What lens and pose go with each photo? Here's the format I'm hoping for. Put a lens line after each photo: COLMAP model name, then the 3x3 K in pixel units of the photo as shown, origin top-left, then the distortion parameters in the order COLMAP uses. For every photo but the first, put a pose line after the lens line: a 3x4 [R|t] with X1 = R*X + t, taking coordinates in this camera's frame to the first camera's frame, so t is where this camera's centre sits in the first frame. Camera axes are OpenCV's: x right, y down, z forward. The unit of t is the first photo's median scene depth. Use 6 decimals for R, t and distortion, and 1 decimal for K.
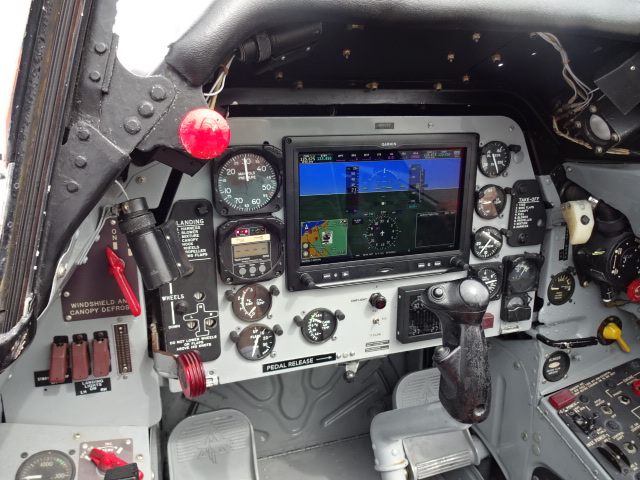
lens RADIAL K [[468.7, 0, 316.1], [0, 468.7, 240.7], [0, 0, 1]] dist [-0.022719, -0.017055]
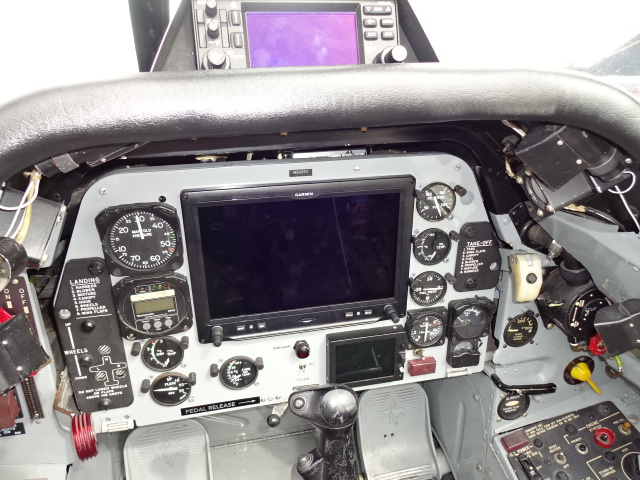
lens RADIAL K [[468.7, 0, 321.1], [0, 468.7, 239.0], [0, 0, 1]] dist [-0.022719, -0.017055]
pose [[0.995490, 0.033752, -0.088662, 0.249122], [-0.022364, 0.991723, 0.126435, -0.216215], [0.092195, -0.123882, 0.988005, 0.093006]]
